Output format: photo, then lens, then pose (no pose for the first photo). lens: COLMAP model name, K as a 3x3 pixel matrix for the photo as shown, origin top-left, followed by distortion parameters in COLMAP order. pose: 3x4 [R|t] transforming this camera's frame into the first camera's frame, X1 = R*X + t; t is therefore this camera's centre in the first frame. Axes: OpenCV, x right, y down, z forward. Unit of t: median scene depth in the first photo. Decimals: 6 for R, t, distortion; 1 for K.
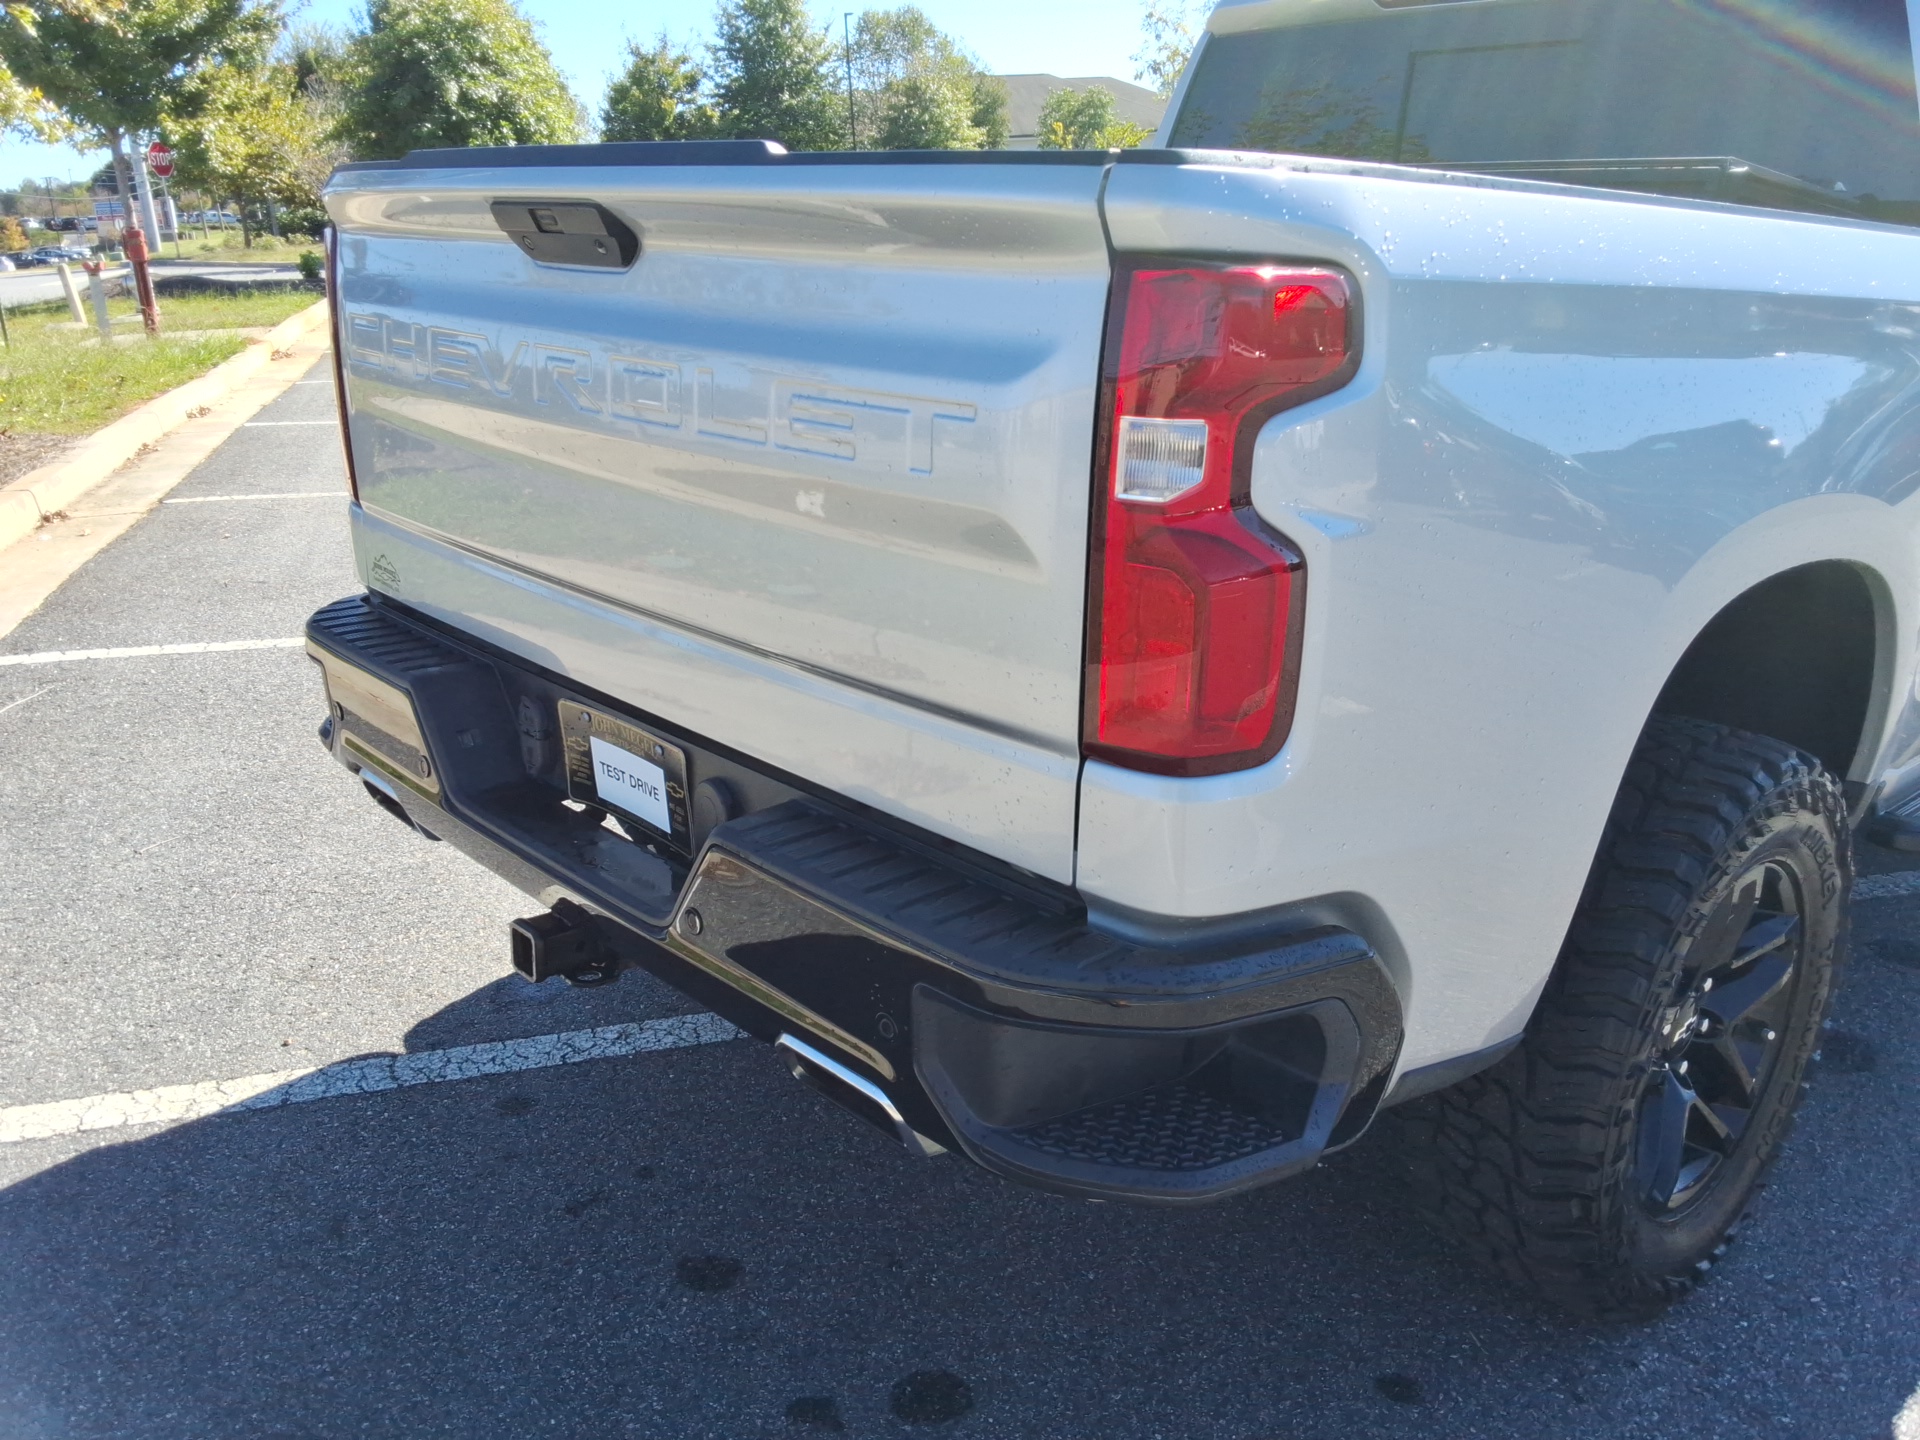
lens RADIAL K [[1535.7, 0, 991.9], [0, 1535.7, 705.5], [0, 0, 1]] dist [0.103661, -0.160371]
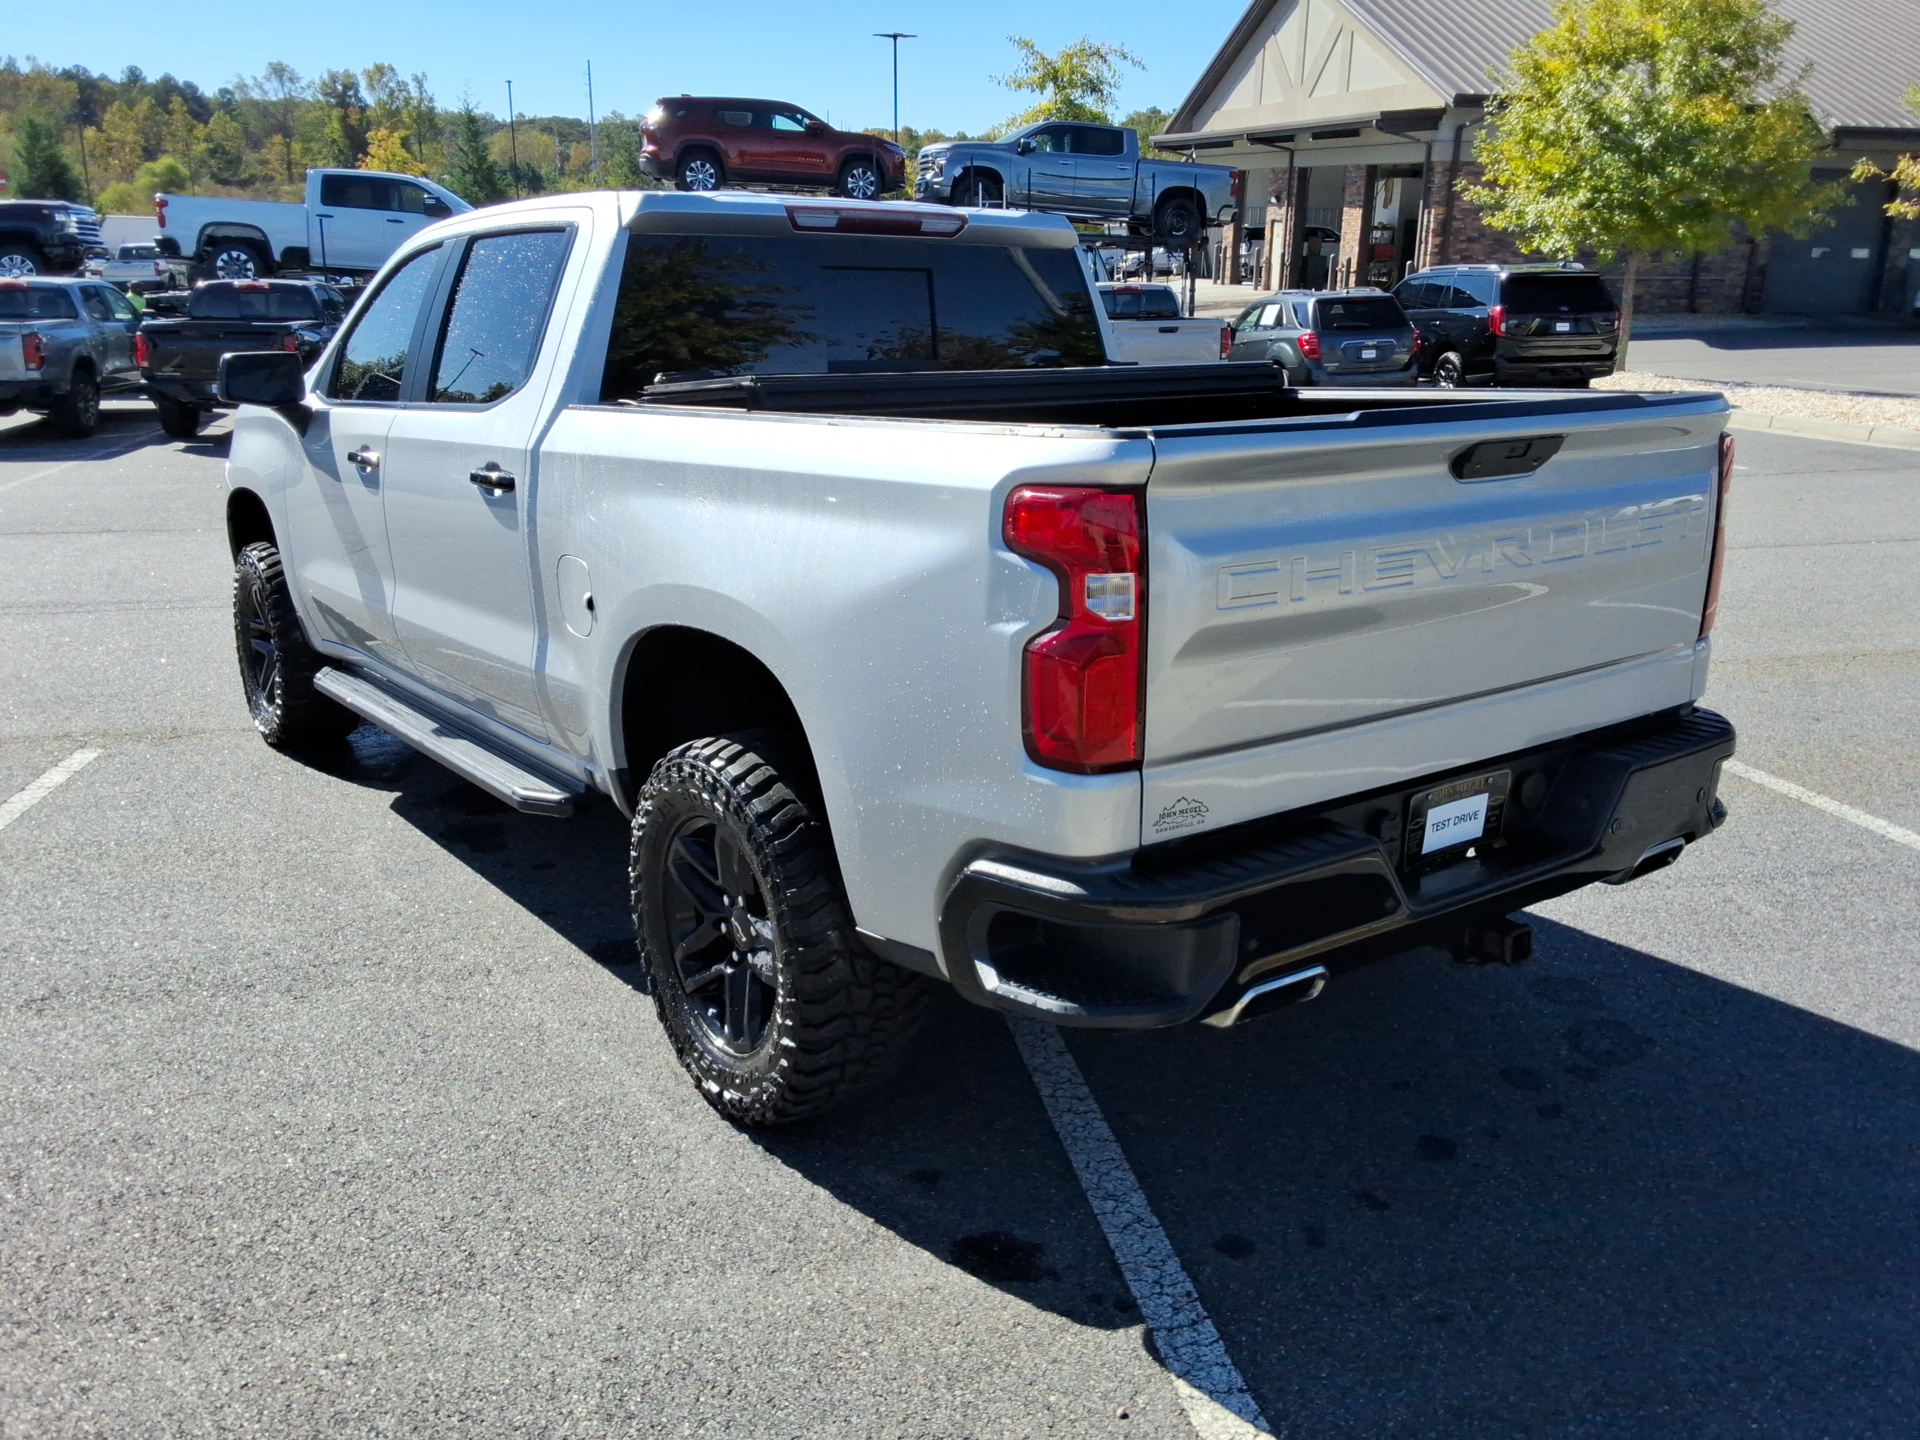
lens RADIAL K [[1535.7, 0, 972.2], [0, 1535.7, 703.4], [0, 0, 1]] dist [0.103661, -0.160371]
pose [[0.113651, -0.263430, 0.957960, -1.405770], [0.292599, 0.930319, 0.221116, -0.432246], [-0.949457, 0.255168, 0.182811, 0.975177]]
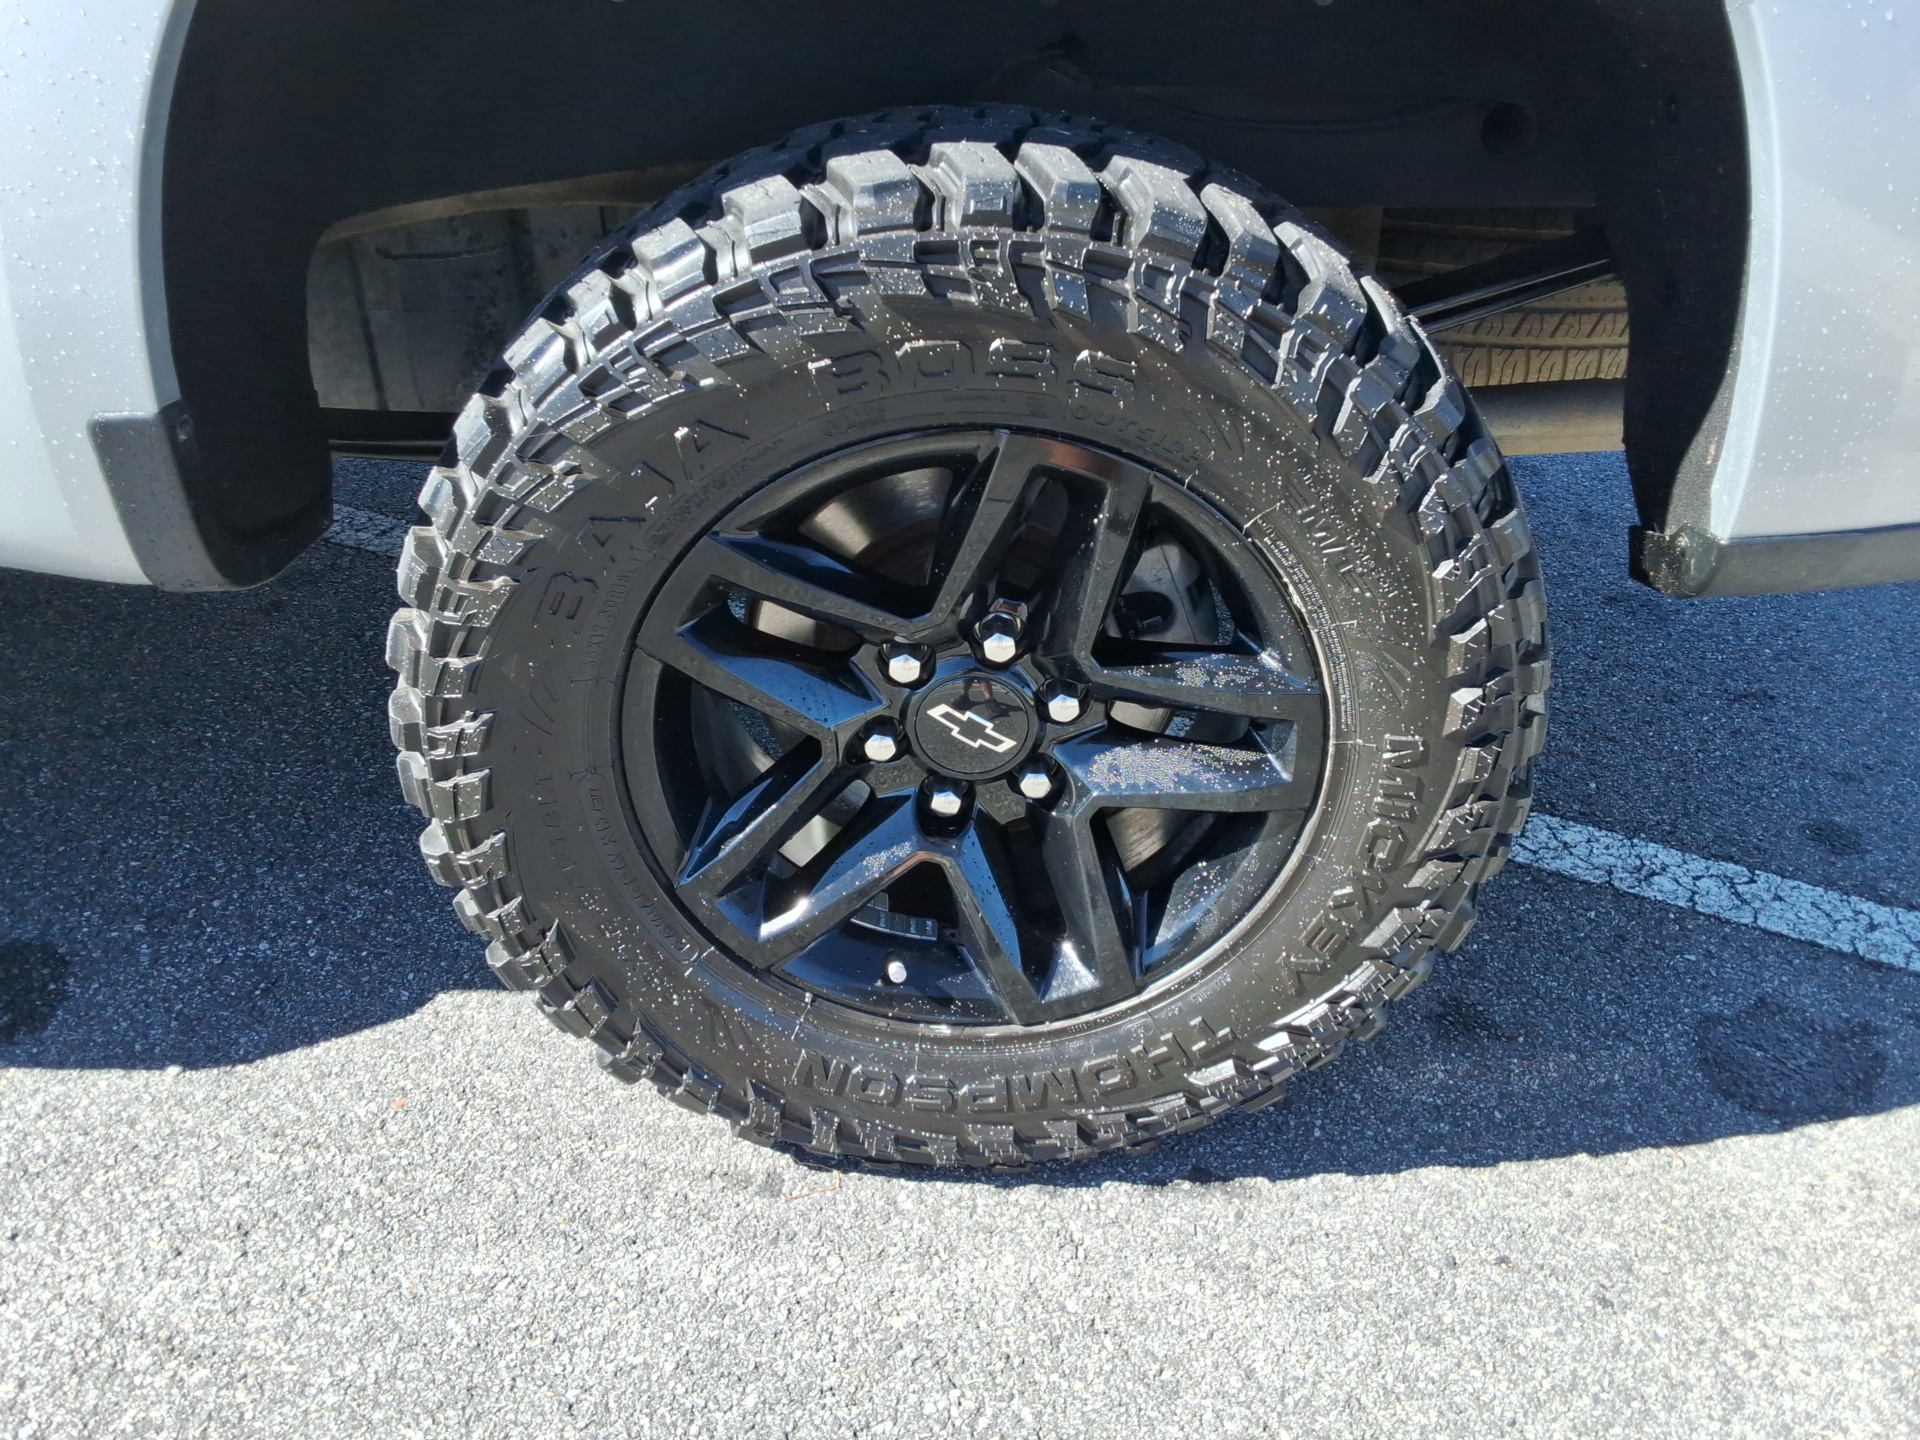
lens RADIAL K [[1535.7, 0, 943.2], [0, 1535.7, 716.1], [0, 0, 1]] dist [0.103661, -0.160371]
pose [[-0.726246, -0.390217, 0.565948, -0.430952], [0.155448, 0.708730, 0.688141, -0.343395], [-0.669629, 0.587735, -0.454054, 1.705988]]
